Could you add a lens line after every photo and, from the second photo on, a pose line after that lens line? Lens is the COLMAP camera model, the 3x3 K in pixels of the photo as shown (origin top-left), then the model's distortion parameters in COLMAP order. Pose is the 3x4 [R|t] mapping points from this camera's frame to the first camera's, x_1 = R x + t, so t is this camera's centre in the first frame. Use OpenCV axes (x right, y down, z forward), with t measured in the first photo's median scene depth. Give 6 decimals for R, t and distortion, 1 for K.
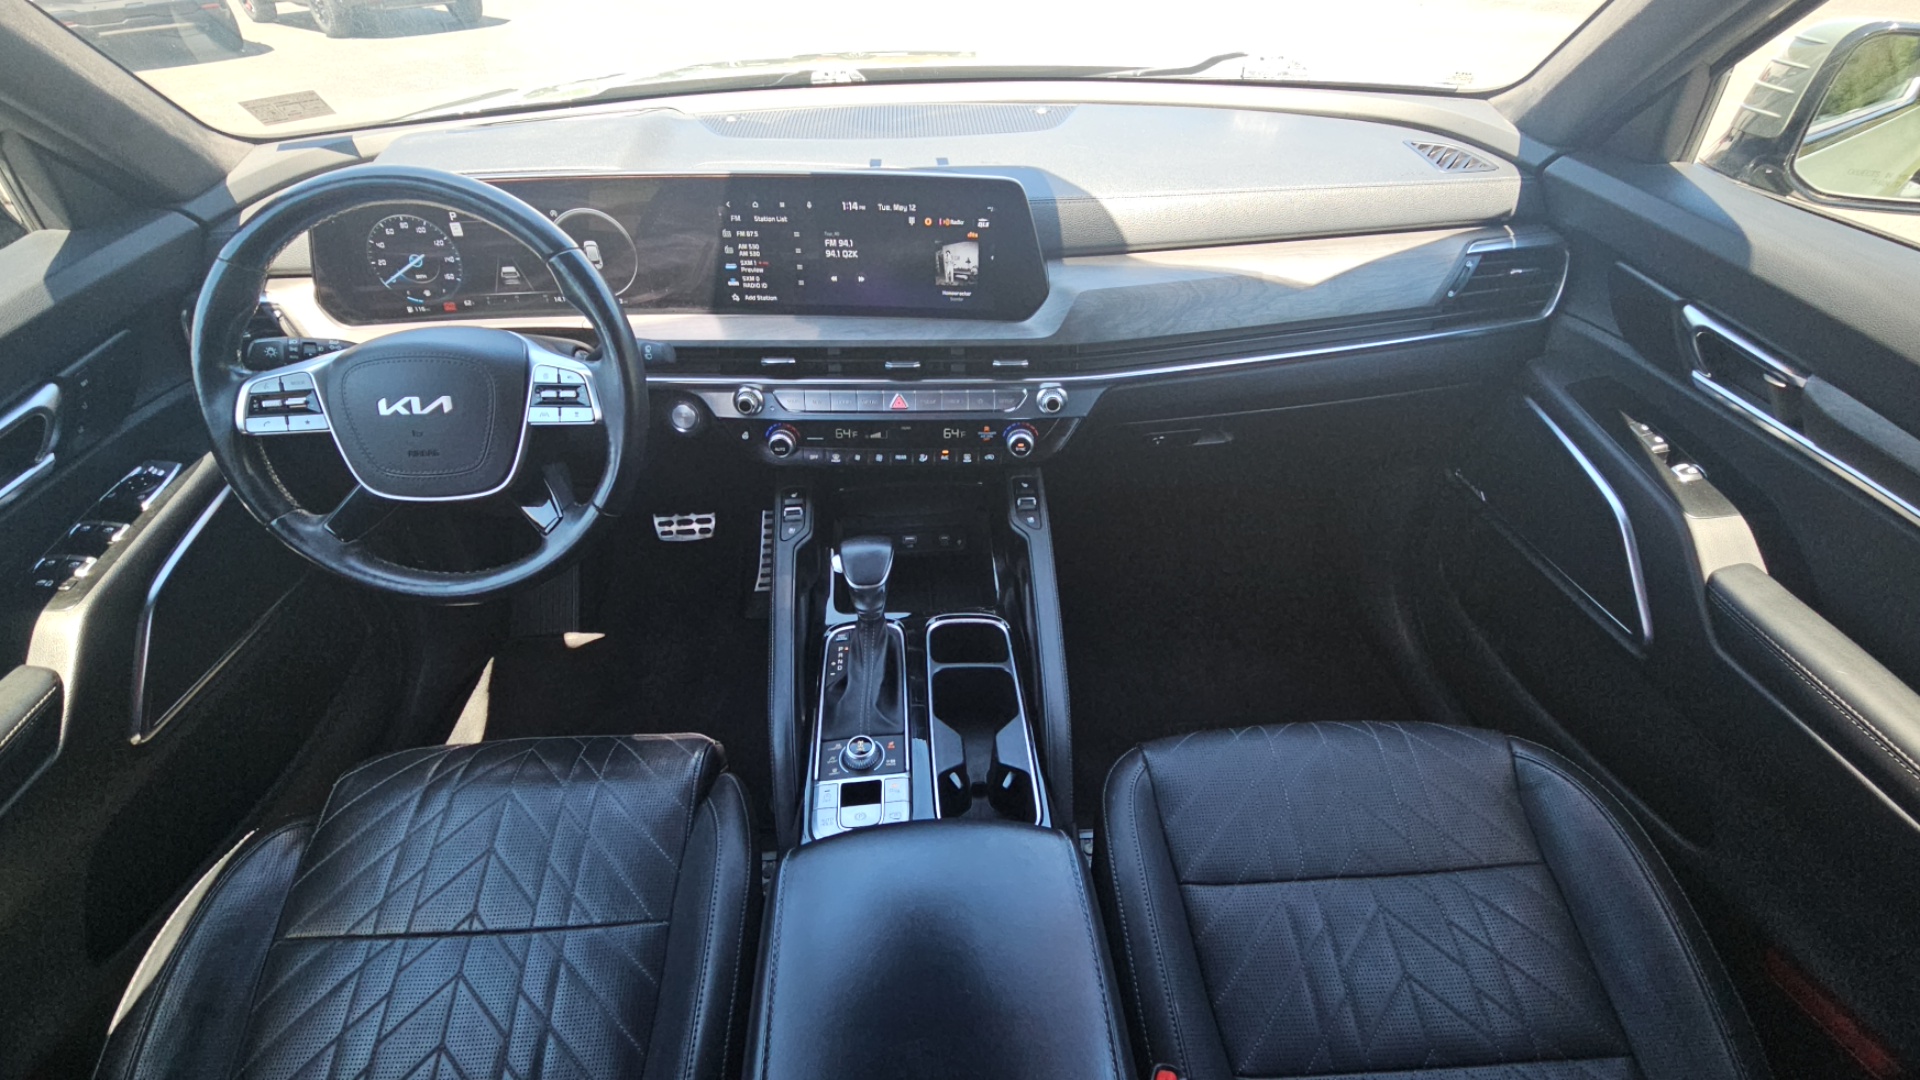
lens RADIAL K [[858.8, 0, 957.0], [0, 858.8, 538.0], [0, 0, 1]] dist [0.013382, -0.008913]
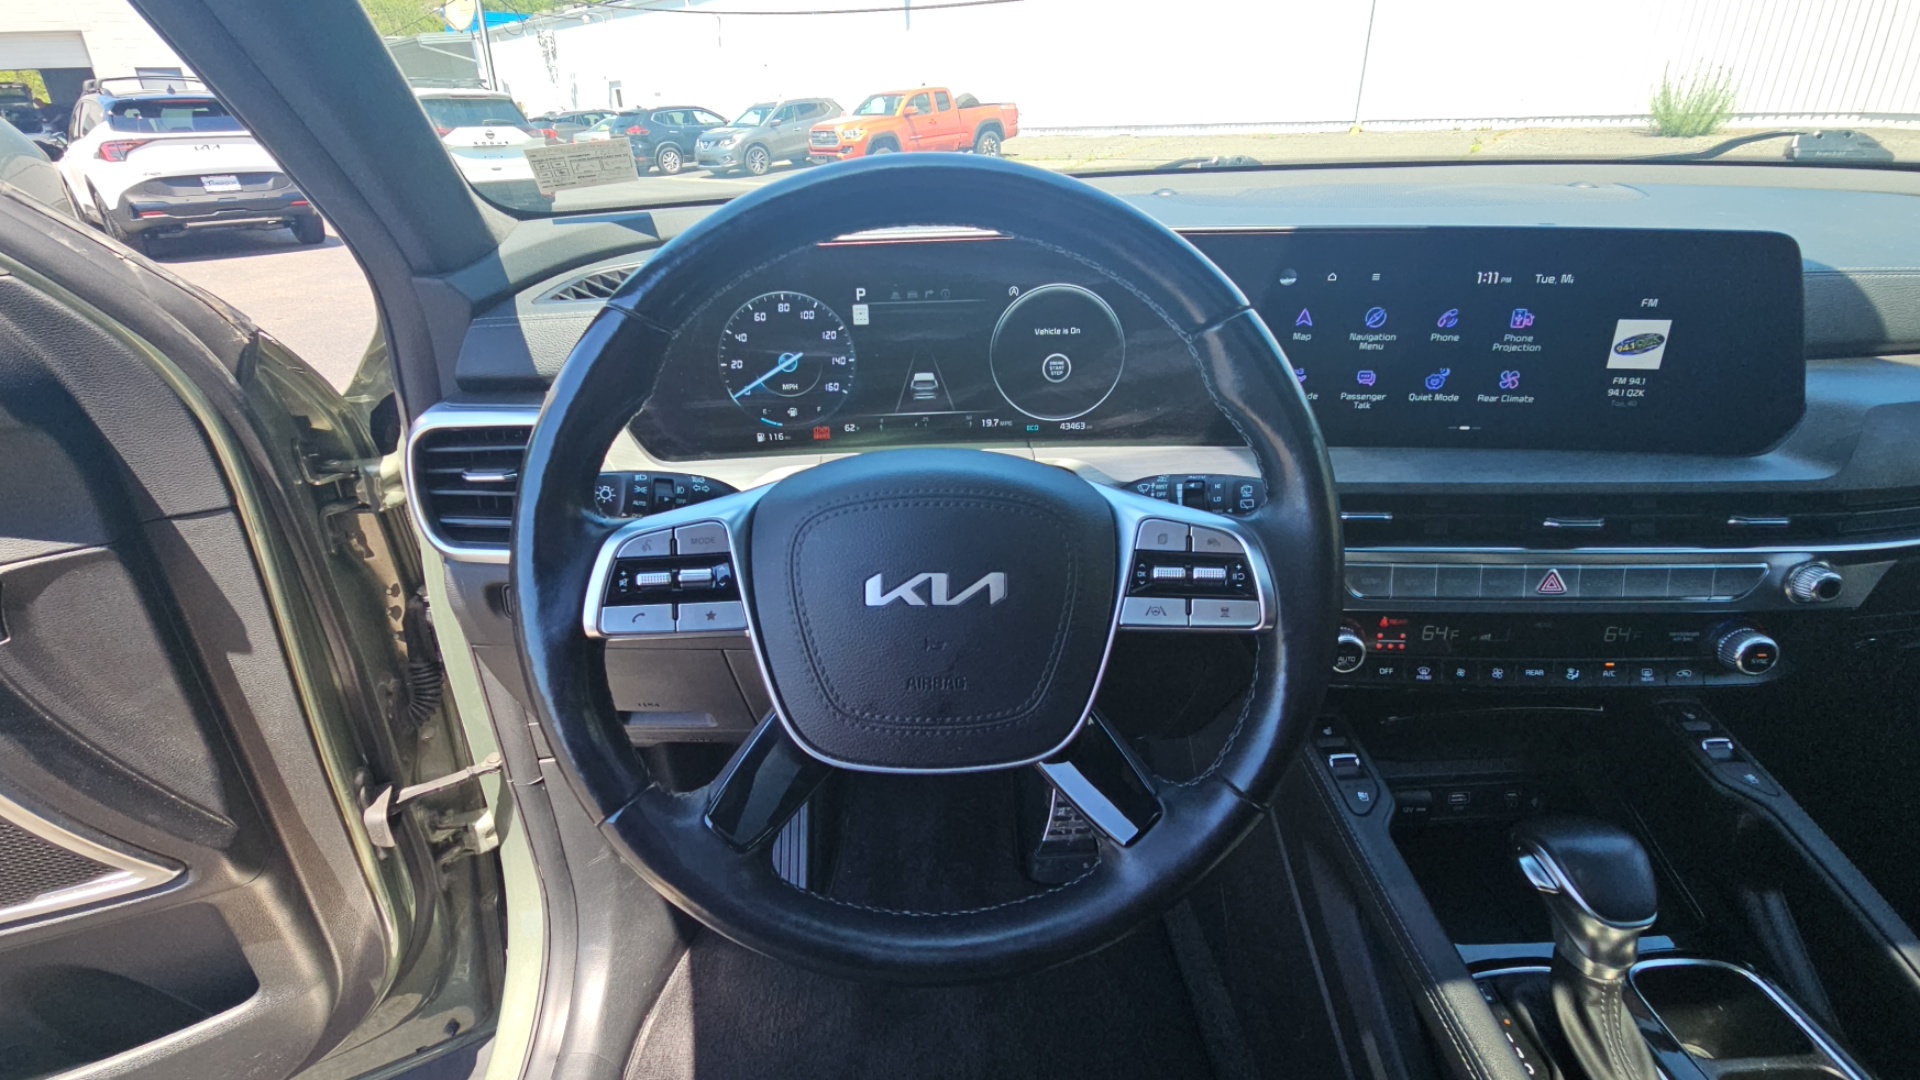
lens RADIAL K [[858.8, 0, 957.0], [0, 858.8, 538.0], [0, 0, 1]] dist [0.013382, -0.008913]
pose [[0.999958, 0.004721, -0.007825, -0.496278], [-0.006208, 0.979284, -0.202398, -0.064955], [0.006707, 0.202438, 0.979272, 0.401695]]
